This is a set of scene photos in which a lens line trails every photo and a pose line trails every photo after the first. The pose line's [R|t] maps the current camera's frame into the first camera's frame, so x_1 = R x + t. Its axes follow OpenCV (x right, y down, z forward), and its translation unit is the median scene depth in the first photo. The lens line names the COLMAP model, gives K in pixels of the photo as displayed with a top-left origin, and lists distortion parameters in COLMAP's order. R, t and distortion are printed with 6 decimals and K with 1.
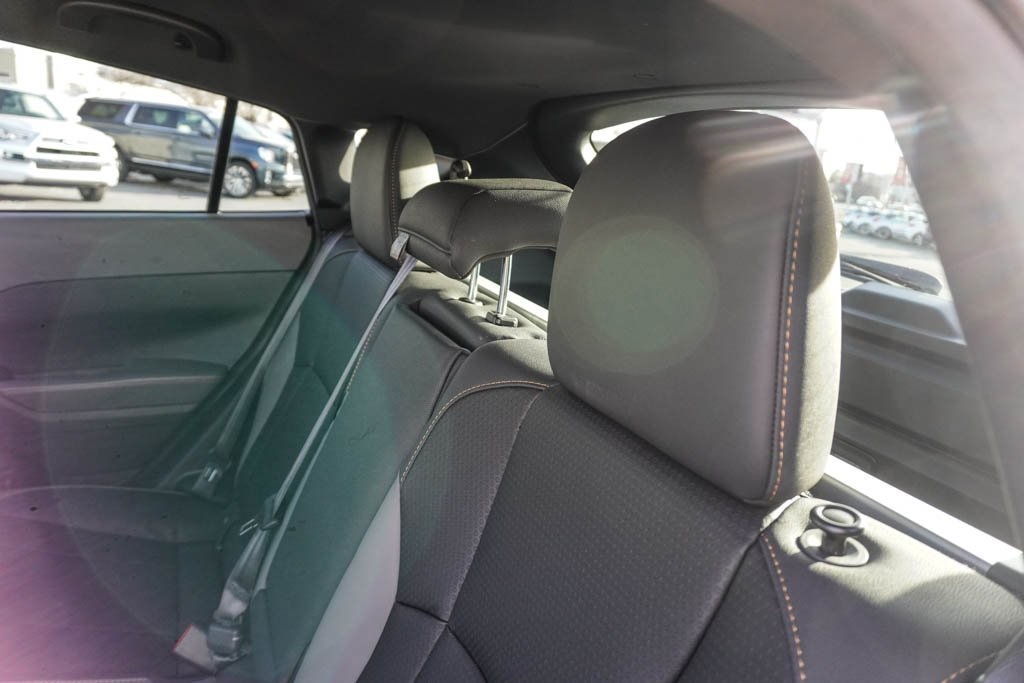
lens RADIAL K [[683.3, 0, 512.0], [0, 683.3, 339.0], [0, 0, 1]] dist [-0.045739, 0.022252]
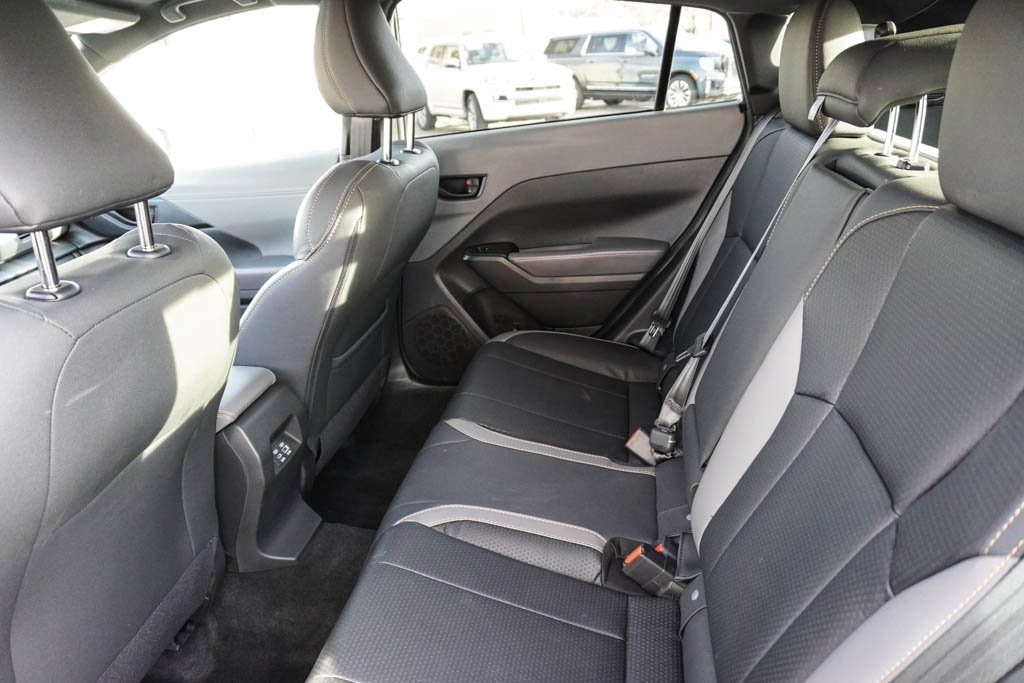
lens RADIAL K [[683.3, 0, 508.4], [0, 683.3, 345.8], [0, 0, 1]] dist [-0.045739, 0.022252]
pose [[0.812000, 0.071033, -0.579319, 0.063659], [0.006303, 0.991441, 0.130400, 0.068867], [0.583623, -0.109536, 0.804603, -0.166599]]
